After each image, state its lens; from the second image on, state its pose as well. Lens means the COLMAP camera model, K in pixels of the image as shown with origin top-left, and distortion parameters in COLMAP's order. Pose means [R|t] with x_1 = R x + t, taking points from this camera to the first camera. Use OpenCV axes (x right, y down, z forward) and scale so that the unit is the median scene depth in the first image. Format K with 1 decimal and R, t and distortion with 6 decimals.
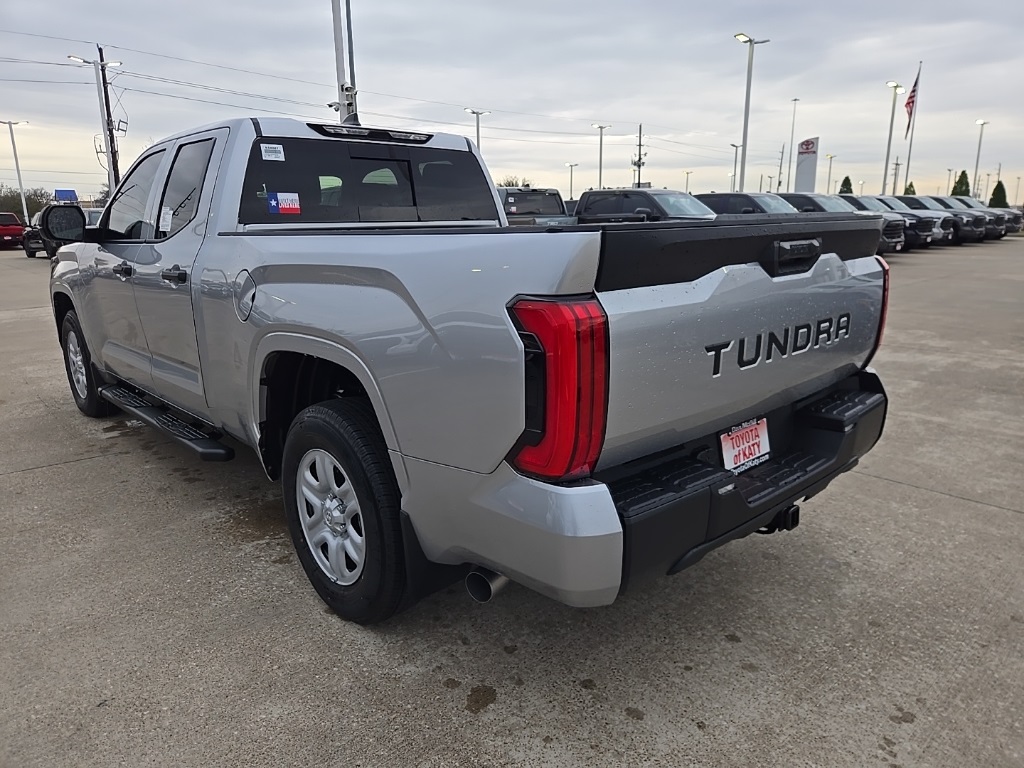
lens RADIAL K [[686.7, 0, 500.7], [0, 686.7, 380.0], [0, 0, 1]] dist [0.072532, -0.064831]
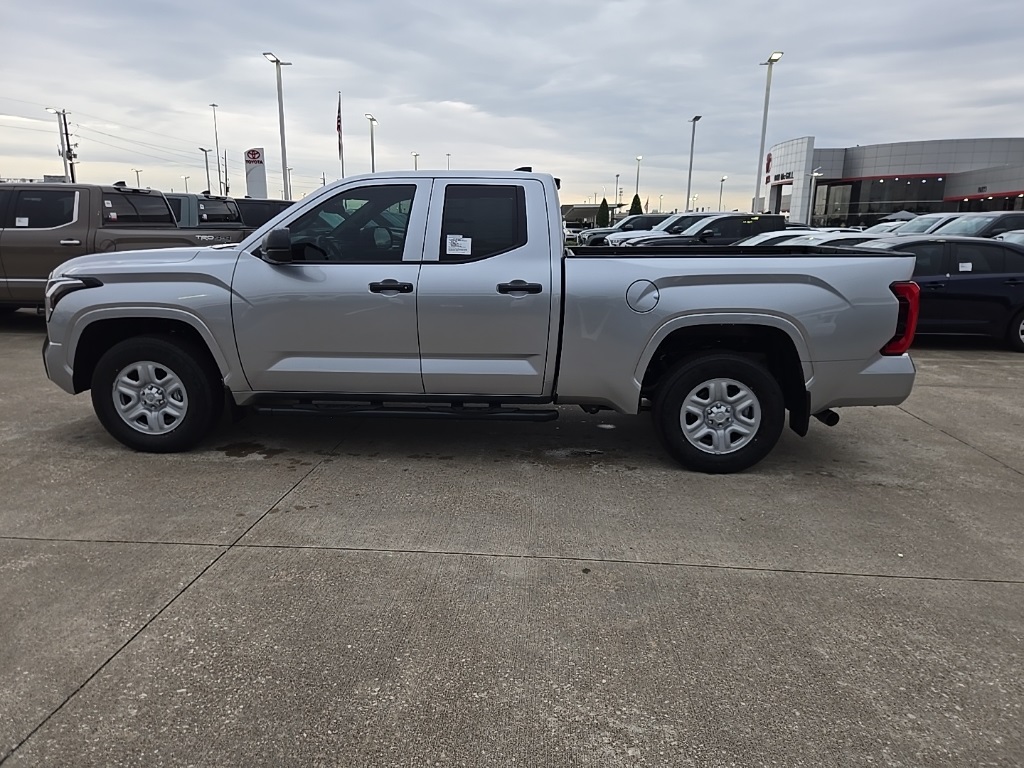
lens RADIAL K [[681.9, 0, 508.3], [0, 681.9, 381.1], [0, 0, 1]] dist [0.079577, -0.062862]
pose [[0.722180, -0.132341, 0.678927, -1.399062], [0.134894, 0.989627, 0.049418, -0.040055], [-0.678425, 0.055895, 0.732541, 0.057243]]
